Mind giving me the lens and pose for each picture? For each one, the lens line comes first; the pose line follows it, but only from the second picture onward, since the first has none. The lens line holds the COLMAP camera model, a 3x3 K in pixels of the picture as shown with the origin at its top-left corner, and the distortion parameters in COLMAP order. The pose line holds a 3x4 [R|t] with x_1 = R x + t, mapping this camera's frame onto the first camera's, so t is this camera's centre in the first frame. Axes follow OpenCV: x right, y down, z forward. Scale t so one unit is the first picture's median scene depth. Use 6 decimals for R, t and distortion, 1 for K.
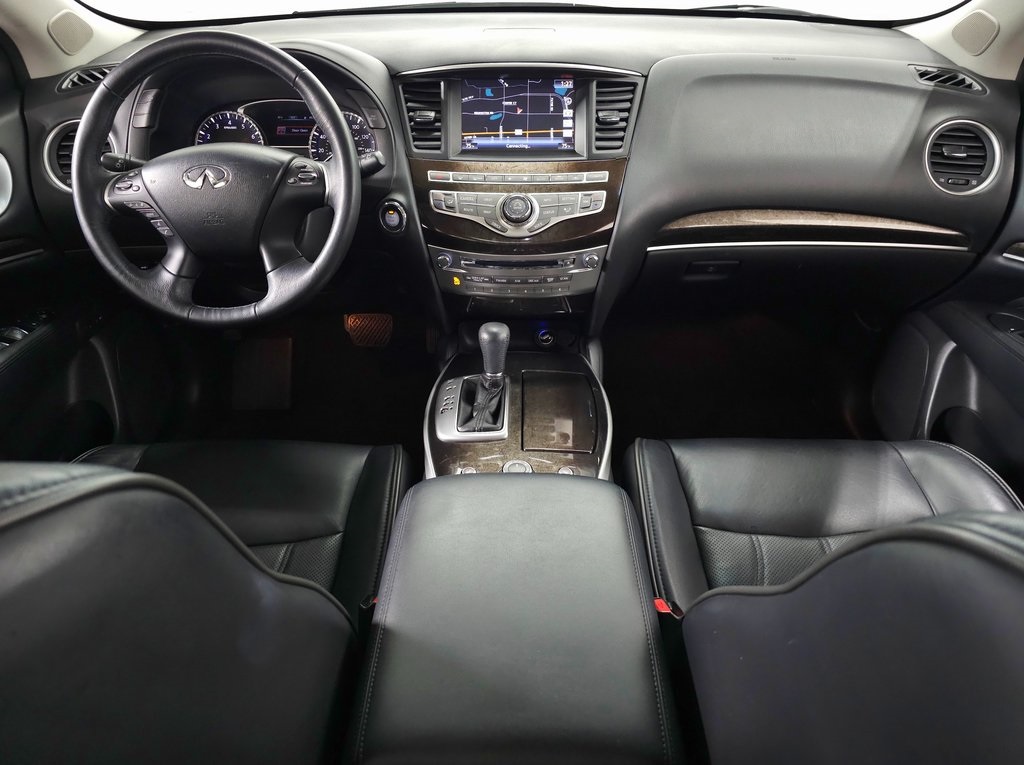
lens RADIAL K [[696.4, 0, 512.0], [0, 696.4, 382.5], [0, 0, 1]] dist [0.042192, -0.041101]
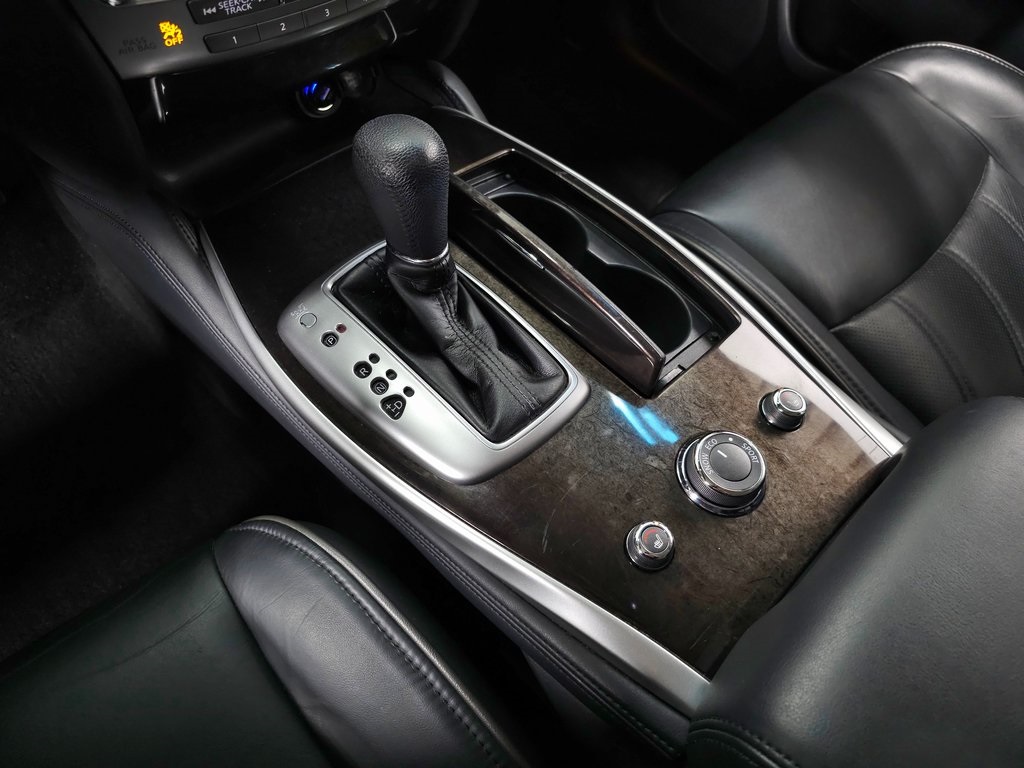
lens RADIAL K [[695.2, 0, 517.3], [0, 695.2, 375.3], [0, 0, 1]] dist [0.057767, -0.070160]
pose [[0.702049, -0.556807, 0.443952, -0.201072], [0.292760, 0.793964, 0.532834, -0.149427], [-0.649167, -0.244105, 0.720413, 0.642137]]
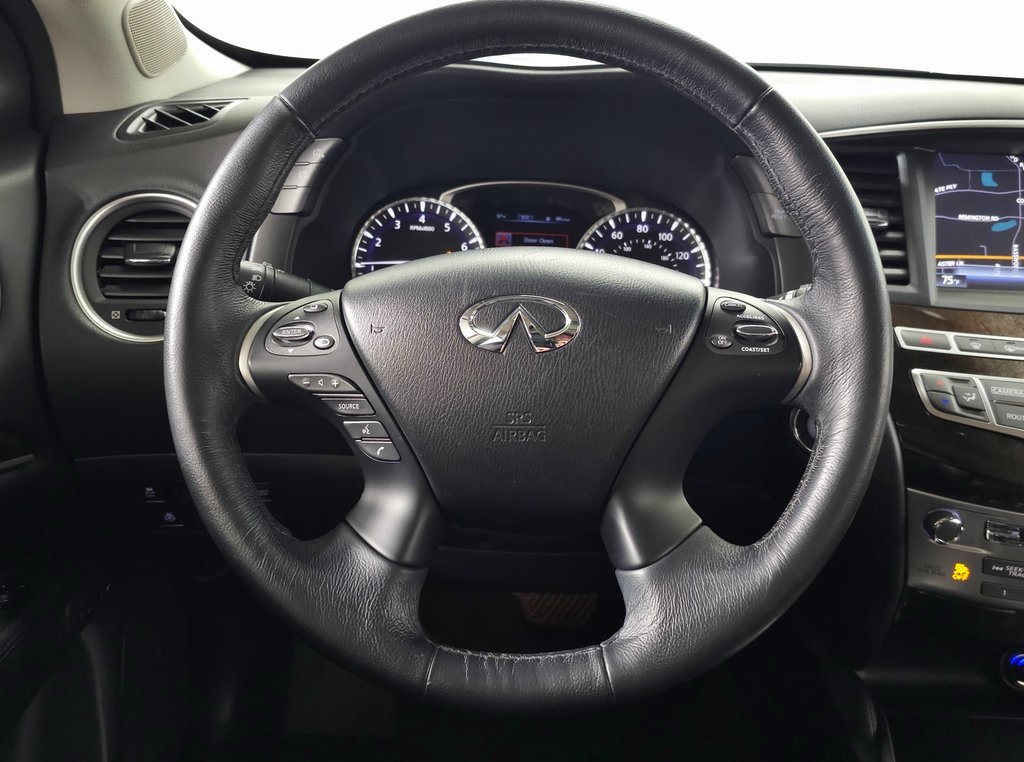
lens RADIAL K [[861.8, 0, 509.5], [0, 861.8, 376.6], [0, 0, 1]] dist [0.059646, -0.090793]
pose [[0.998827, 0.048218, -0.004371, -0.370926], [-0.047984, 0.973865, -0.221999, -0.132922], [-0.006448, 0.221949, 0.975037, 0.454741]]
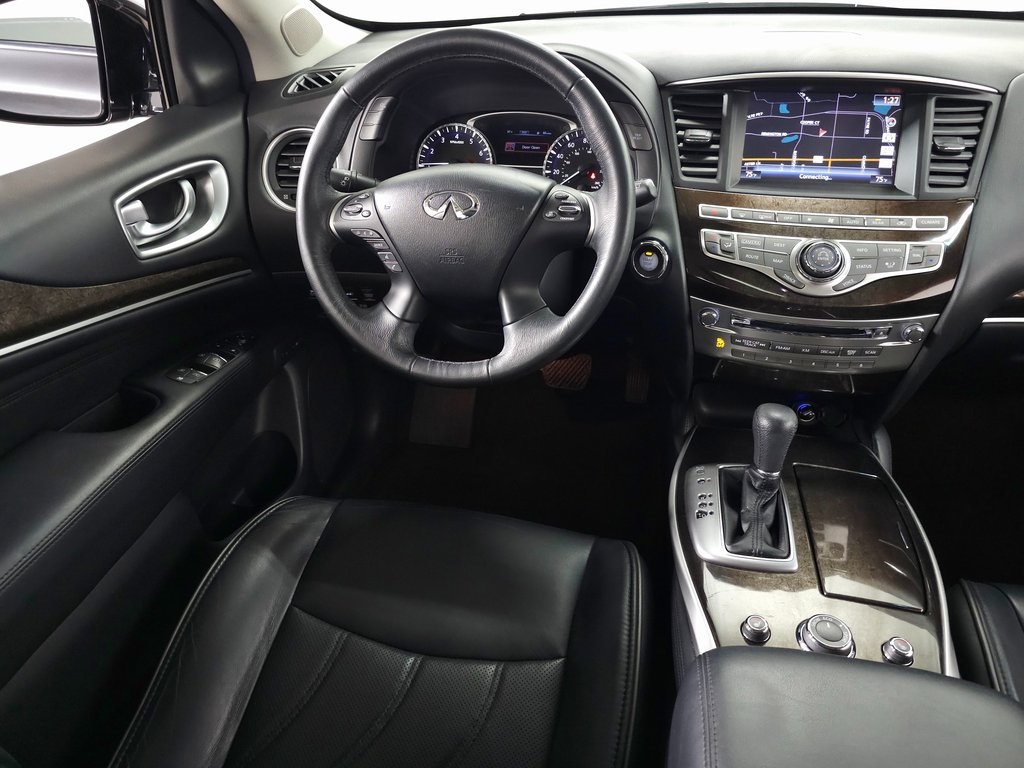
lens RADIAL K [[695.2, 0, 517.3], [0, 695.2, 375.3], [0, 0, 1]] dist [0.057767, -0.070160]
pose [[0.980679, 0.092596, -0.172324, -0.169195], [-0.096217, 0.995279, -0.012762, -0.078127], [0.170329, 0.029096, 0.984958, 0.182906]]
